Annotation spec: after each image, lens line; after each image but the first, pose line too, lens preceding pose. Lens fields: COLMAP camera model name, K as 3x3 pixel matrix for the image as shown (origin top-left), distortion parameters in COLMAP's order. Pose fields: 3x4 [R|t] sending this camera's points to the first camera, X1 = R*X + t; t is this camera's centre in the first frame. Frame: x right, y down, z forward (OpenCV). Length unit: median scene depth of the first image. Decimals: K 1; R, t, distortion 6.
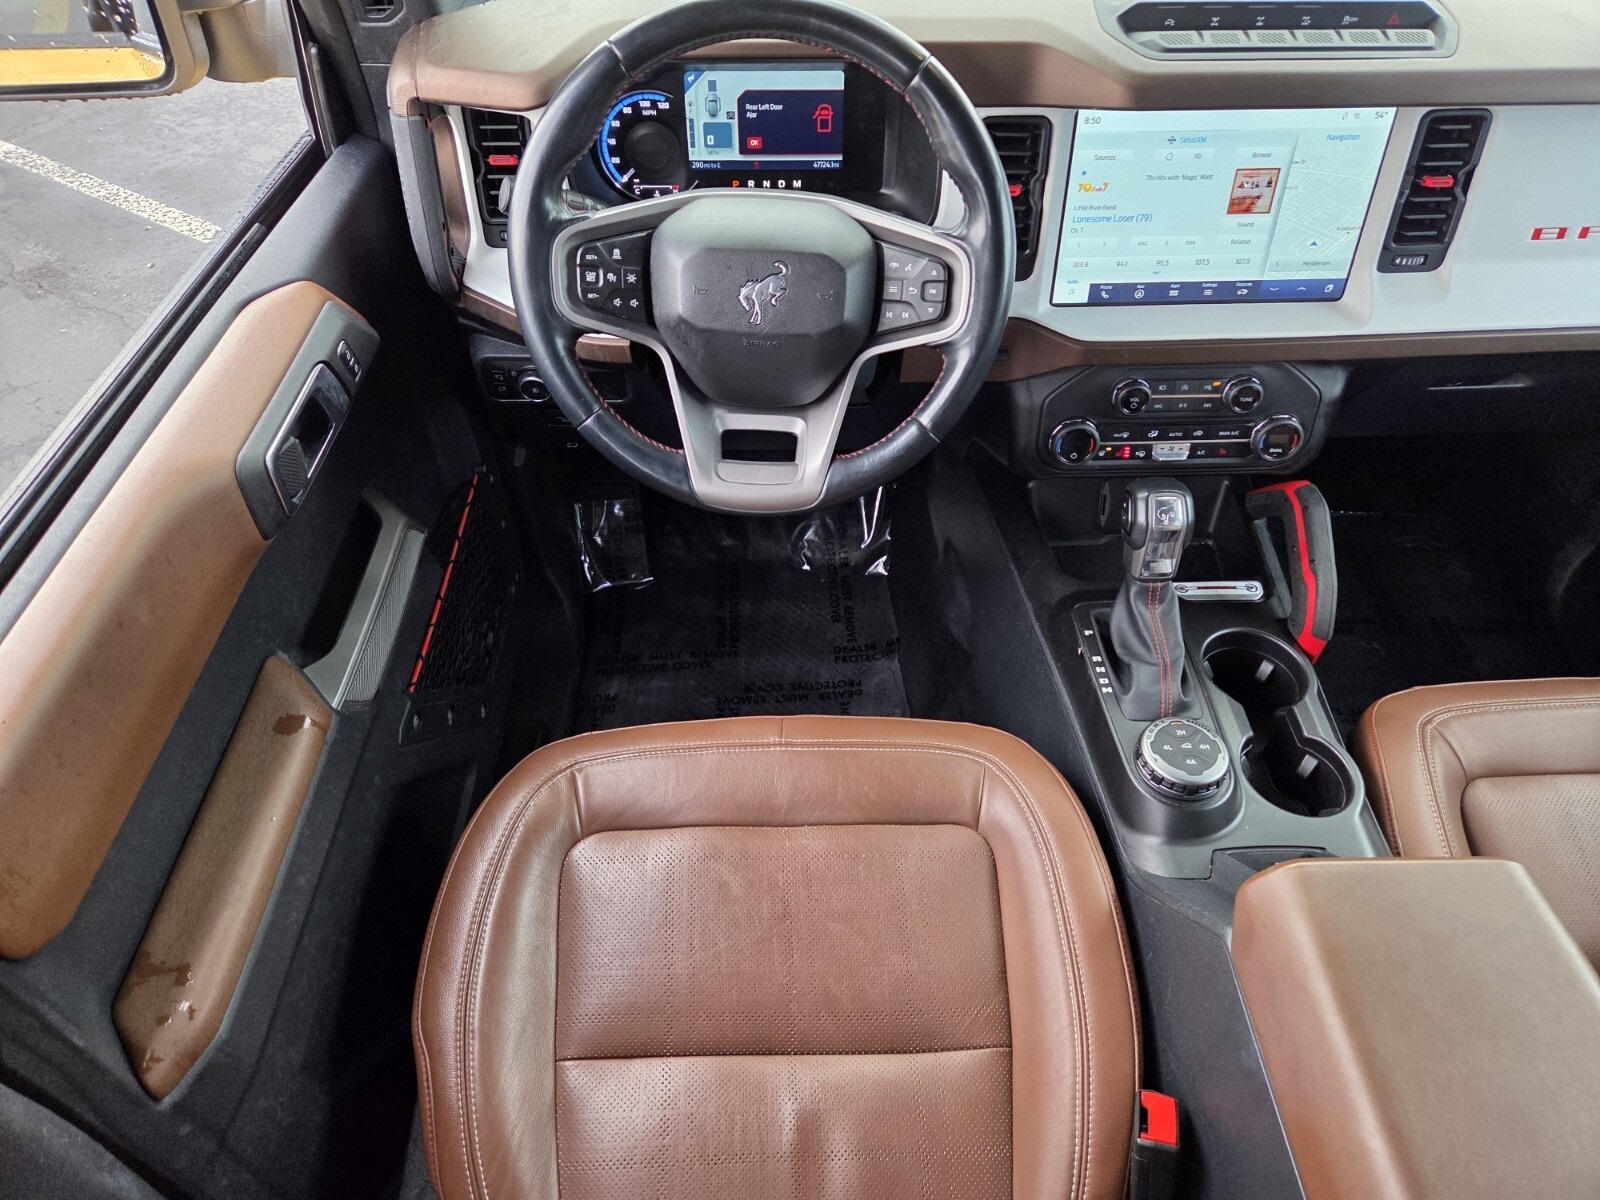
lens RADIAL K [[1070.7, 0, 785.2], [0, 1070.7, 574.9], [0, 0, 1]] dist [0.067353, -0.060783]
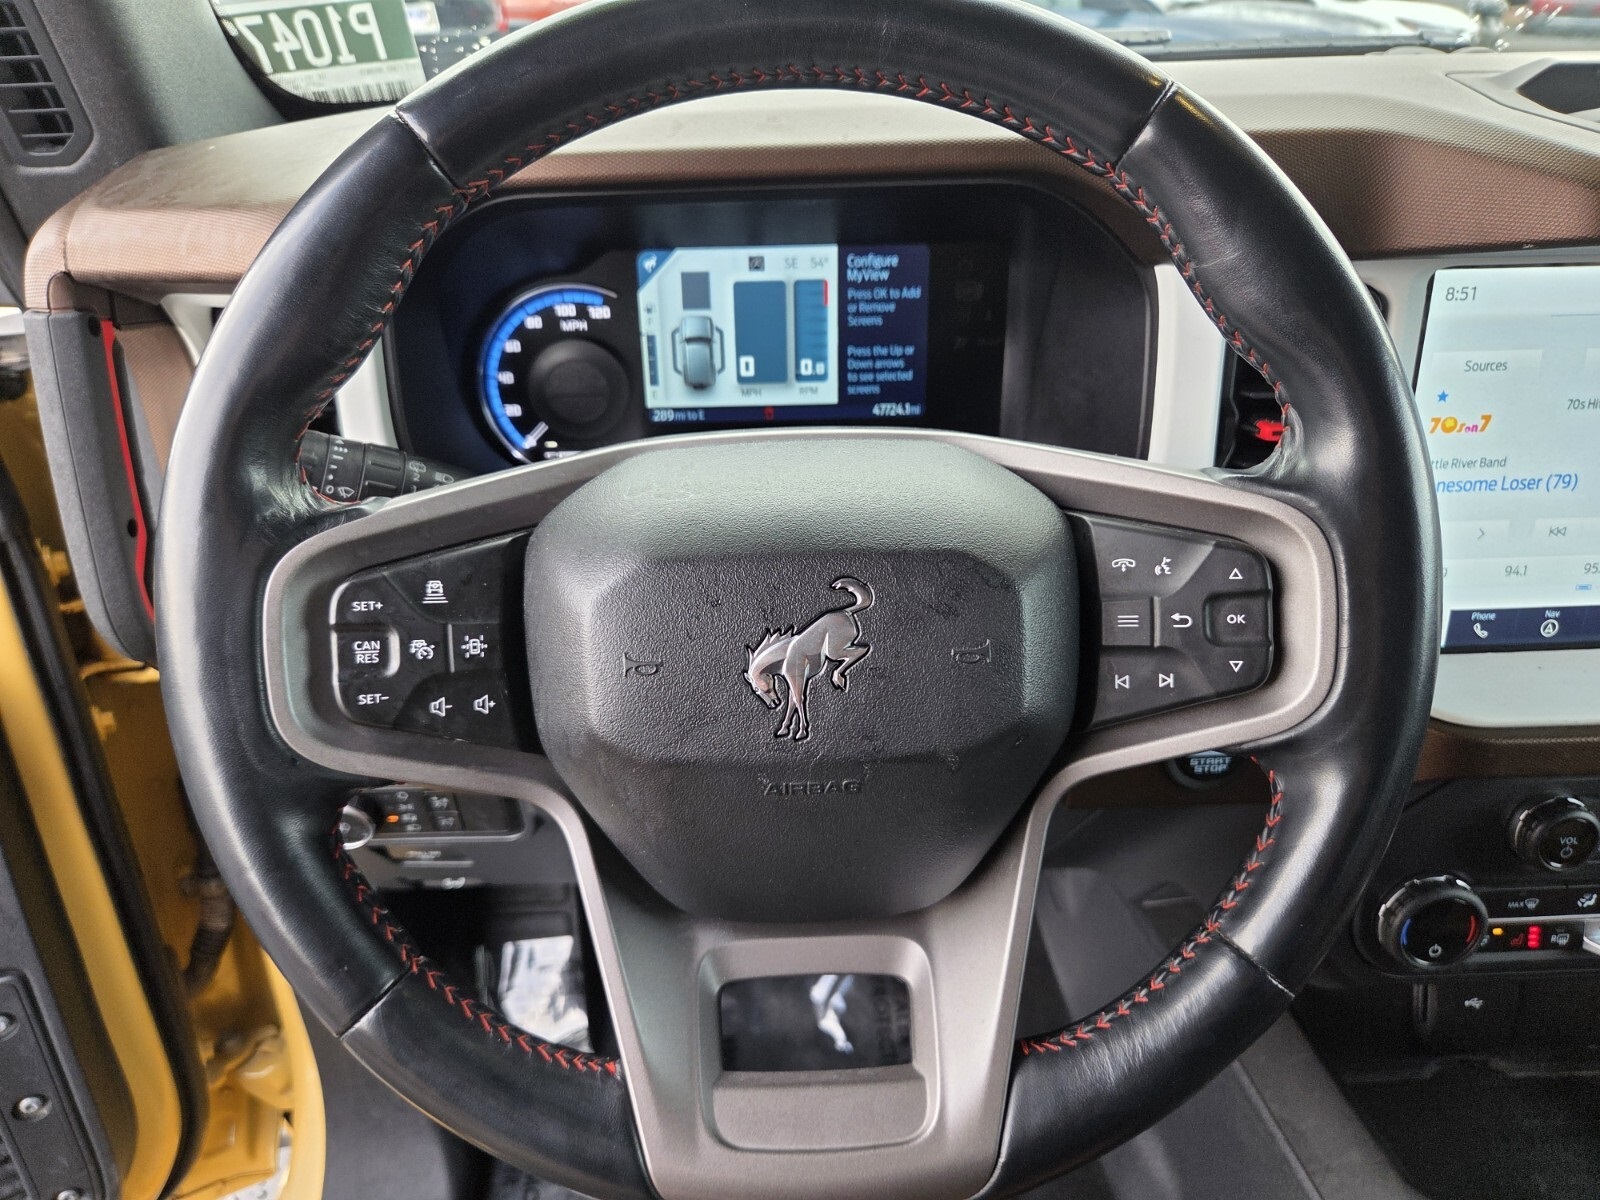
lens RADIAL K [[1070.7, 0, 785.2], [0, 1070.7, 574.9], [0, 0, 1]] dist [0.067353, -0.060783]
pose [[0.999681, -0.021855, 0.012643, -0.028781], [0.024526, 0.959516, -0.280584, -0.152918], [-0.005999, 0.280805, 0.959746, 0.519806]]
